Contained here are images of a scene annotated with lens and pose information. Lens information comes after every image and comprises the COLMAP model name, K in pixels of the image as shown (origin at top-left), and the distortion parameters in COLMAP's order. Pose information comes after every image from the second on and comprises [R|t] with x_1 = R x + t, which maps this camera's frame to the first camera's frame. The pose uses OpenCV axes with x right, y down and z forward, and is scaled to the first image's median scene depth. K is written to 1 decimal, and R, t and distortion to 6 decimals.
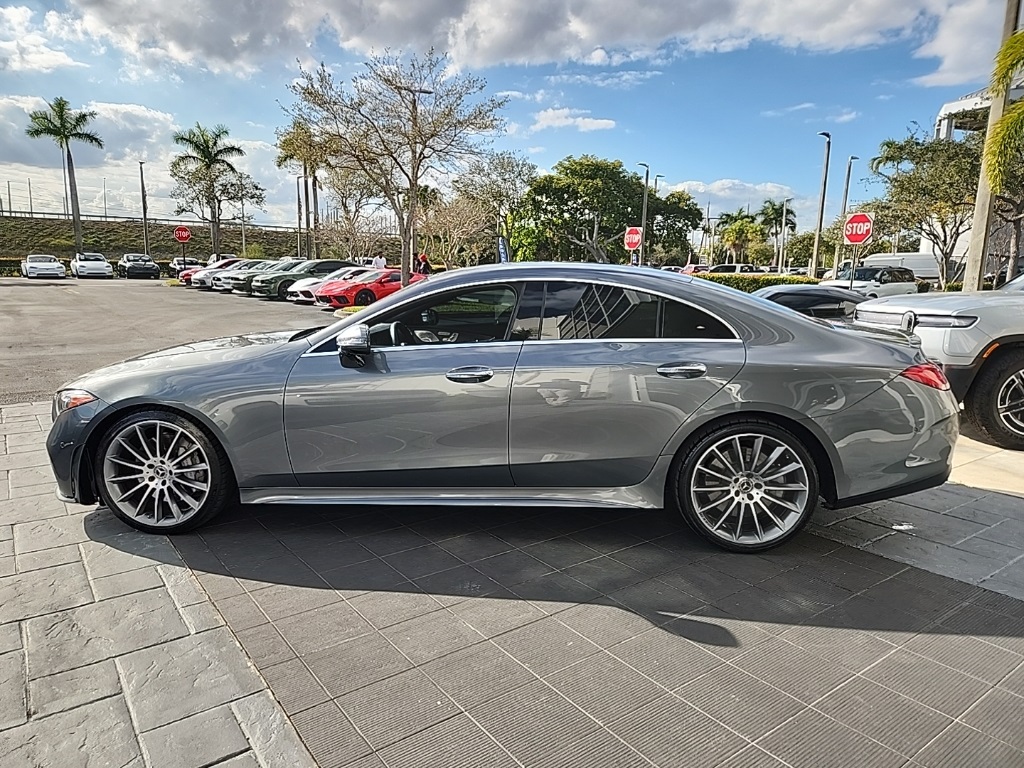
lens RADIAL K [[695.9, 0, 492.8], [0, 695.9, 383.9], [0, 0, 1]] dist [0.062704, -0.035929]
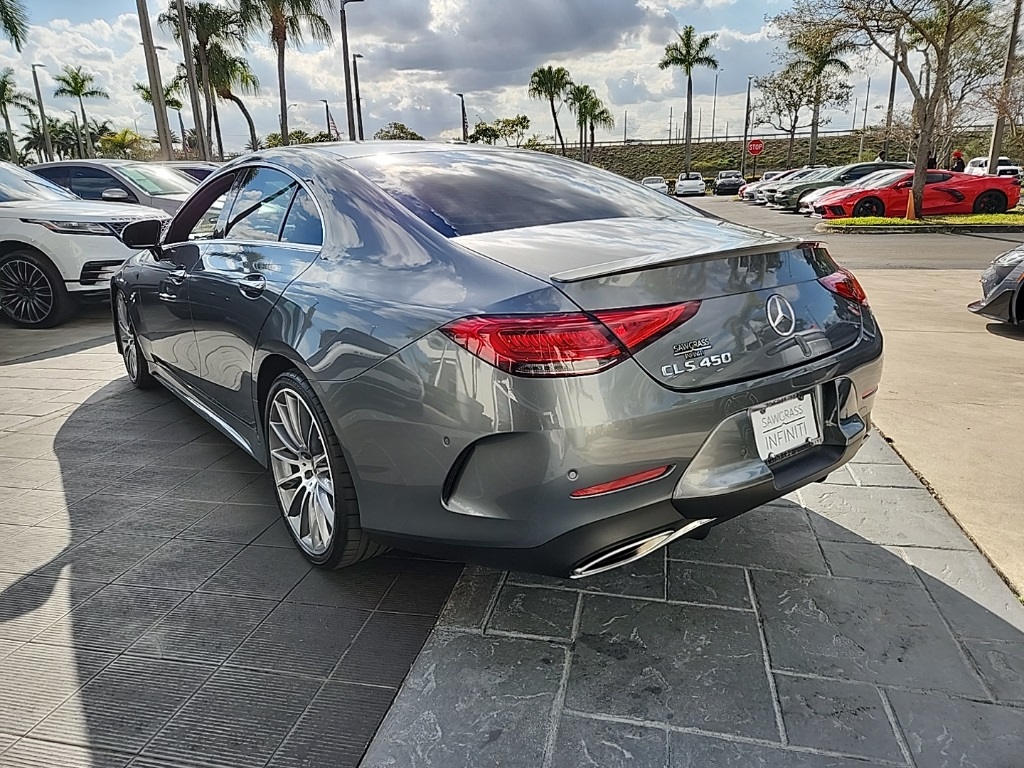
lens RADIAL K [[687.5, 0, 509.4], [0, 687.5, 379.5], [0, 0, 1]] dist [0.069399, -0.057927]
pose [[0.667826, 0.167707, -0.725178, 0.080280], [-0.086318, 0.985162, 0.148340, -0.004363], [0.739295, -0.036469, 0.672393, 0.058777]]
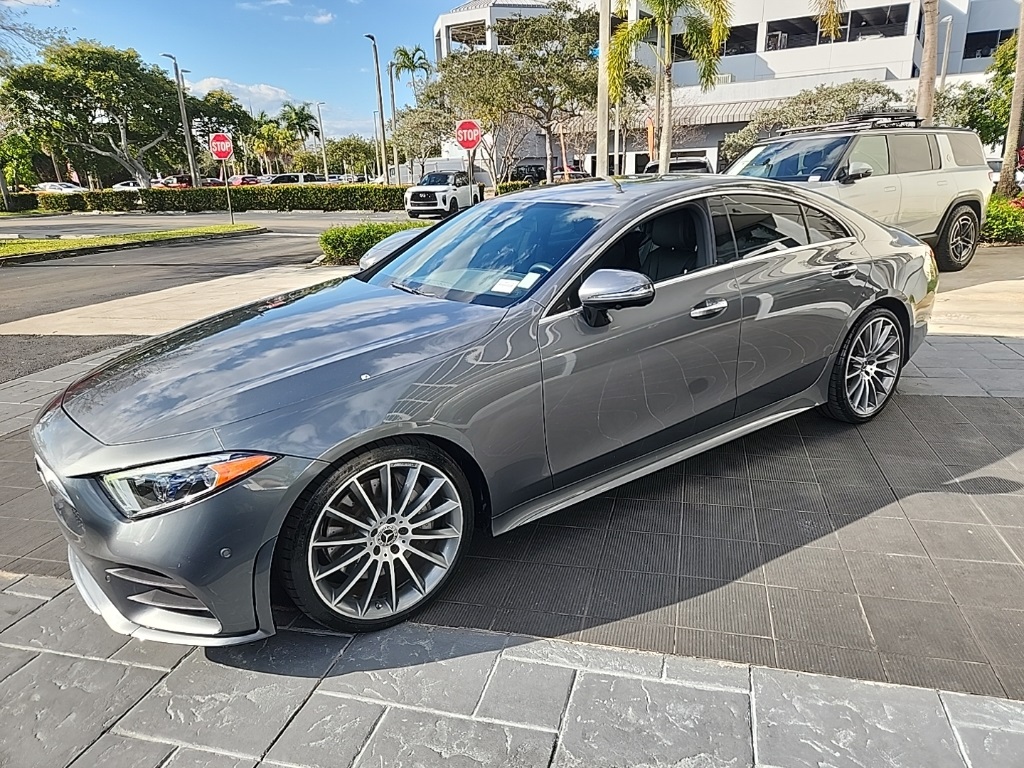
lens RADIAL K [[690.8, 0, 516.6], [0, 690.8, 400.1], [0, 0, 1]] dist [0.076381, -0.062949]
pose [[0.767009, -0.241325, 0.594524, -0.065700], [0.153349, 0.968669, 0.195355, -0.009404], [-0.623041, -0.058669, 0.779985, 0.038581]]
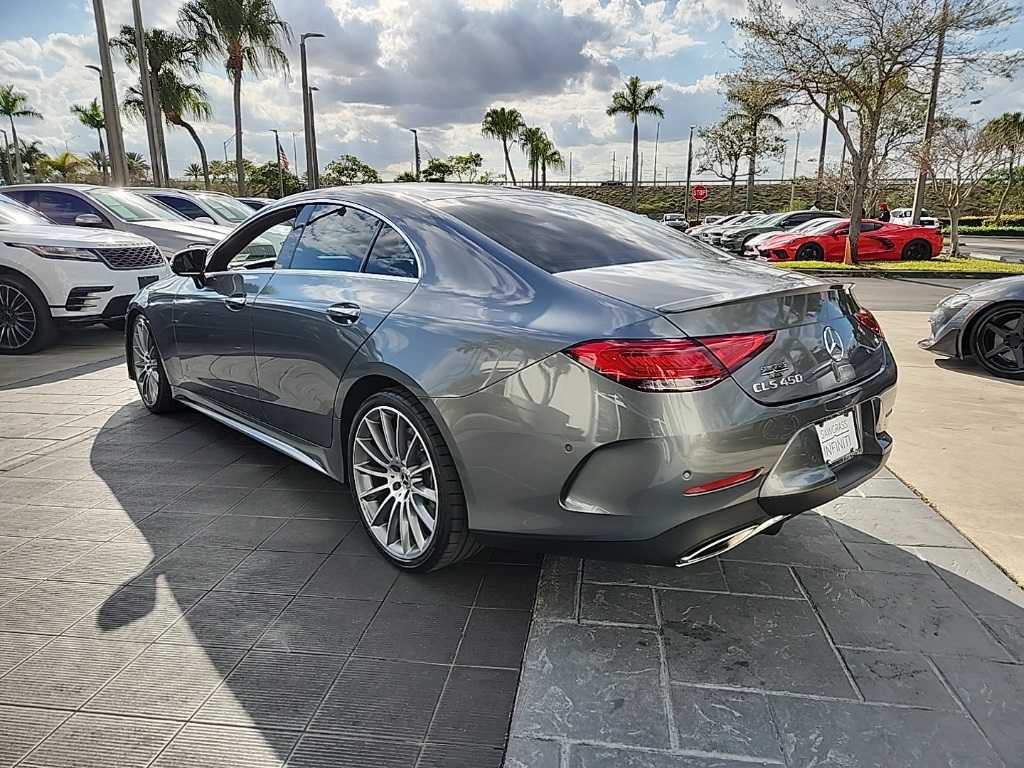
lens RADIAL K [[688.7, 0, 520.2], [0, 688.7, 379.5], [0, 0, 1]] dist [0.074874, -0.065975]
pose [[0.732916, 0.138037, -0.666168, 0.077292], [-0.103411, 0.990425, 0.091454, -0.003041], [0.672414, 0.001861, 0.740173, 0.046201]]
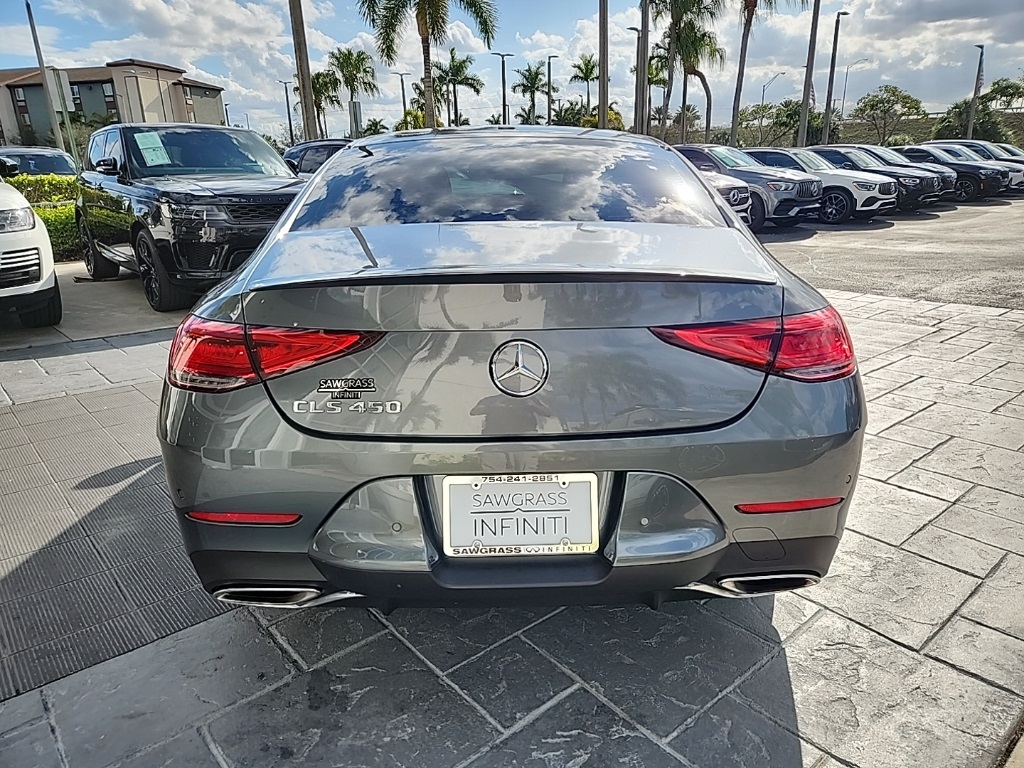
lens RADIAL K [[688.7, 0, 520.2], [0, 688.7, 379.5], [0, 0, 1]] dist [0.074874, -0.065975]
pose [[0.100736, 0.270191, -0.957522, 0.090904], [-0.144288, 0.956211, 0.254641, -0.011231], [0.984395, 0.112508, 0.135310, 0.097360]]
